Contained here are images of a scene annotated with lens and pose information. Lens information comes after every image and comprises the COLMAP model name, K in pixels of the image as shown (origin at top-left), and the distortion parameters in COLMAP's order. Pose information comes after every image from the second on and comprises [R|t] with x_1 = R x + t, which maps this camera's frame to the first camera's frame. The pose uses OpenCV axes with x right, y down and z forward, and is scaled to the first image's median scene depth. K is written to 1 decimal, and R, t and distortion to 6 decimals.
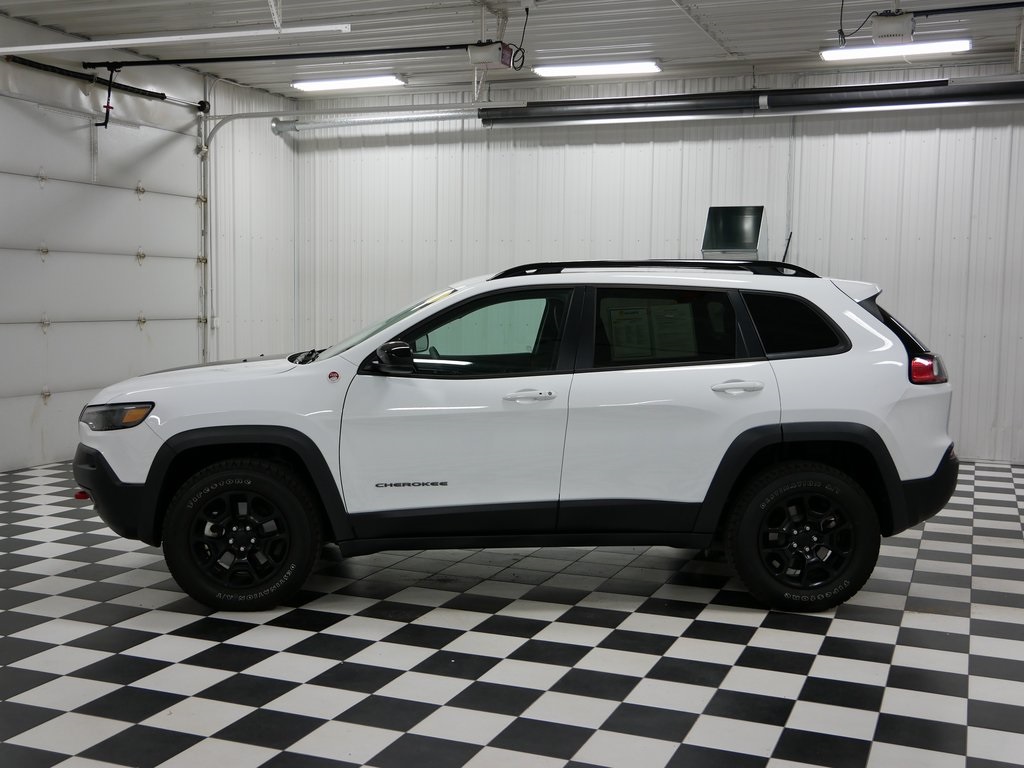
lens RADIAL K [[1078.7, 0, 517.7], [0, 1078.7, 389.4], [0, 0, 1]] dist [0.023084, 0.000000]
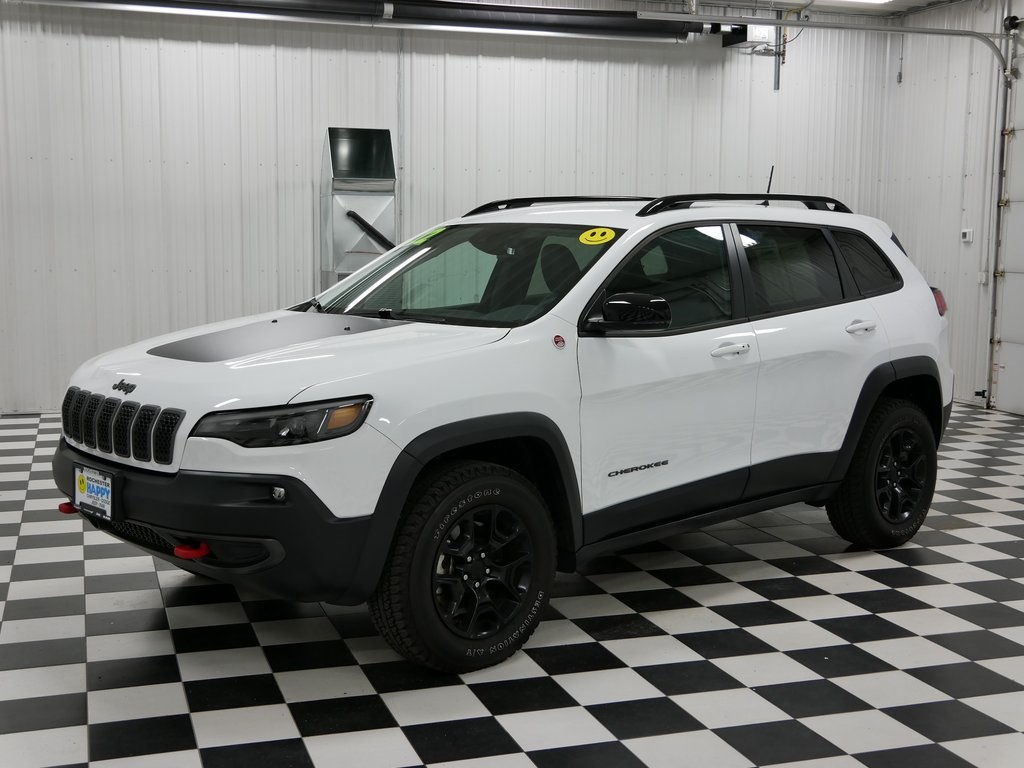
lens RADIAL K [[1226.1, 0, 480.2], [0, 1226.1, 391.8], [0, 0, 1]] dist [0.008566, 0.000000]
pose [[0.783979, -0.085238, 0.614908, -0.723073], [0.057434, 0.996239, 0.064872, -0.034559], [-0.618125, -0.015541, 0.785926, 0.335063]]
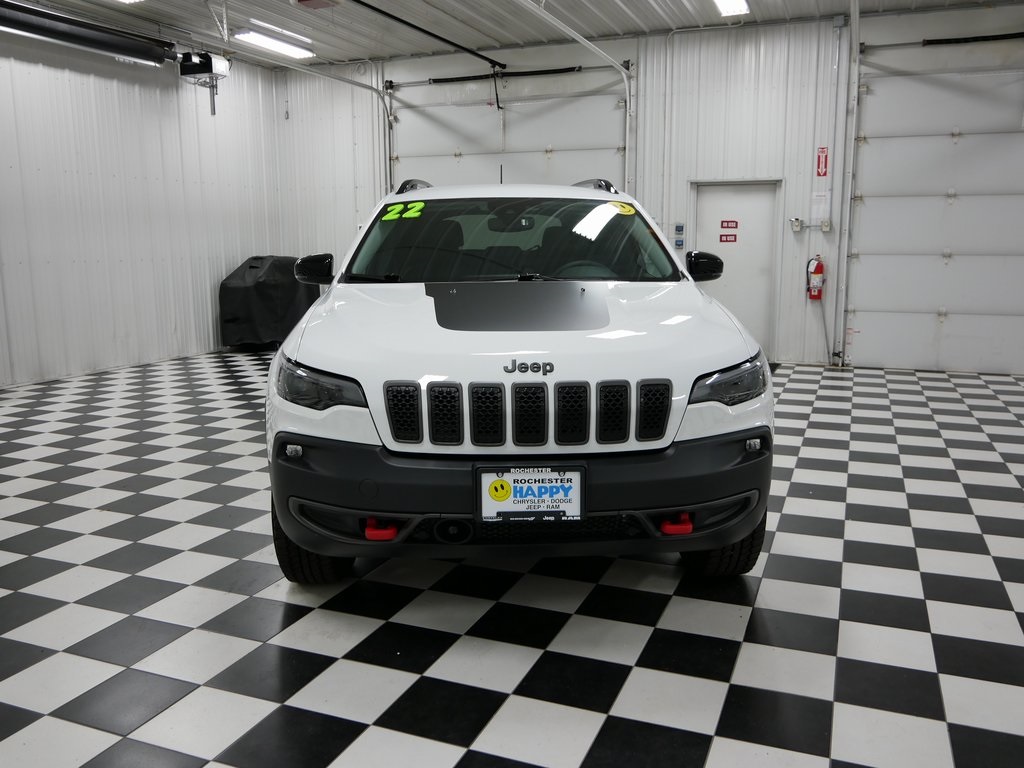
lens RADIAL K [[841.8, 0, 513.1], [0, 841.8, 388.0], [0, 0, 1]] dist [-0.041292, 0.005159]
pose [[0.037294, -0.182651, 0.982470, -0.879529], [0.090545, 0.979728, 0.178704, -0.073485], [-0.995194, 0.082293, 0.053077, 1.103459]]
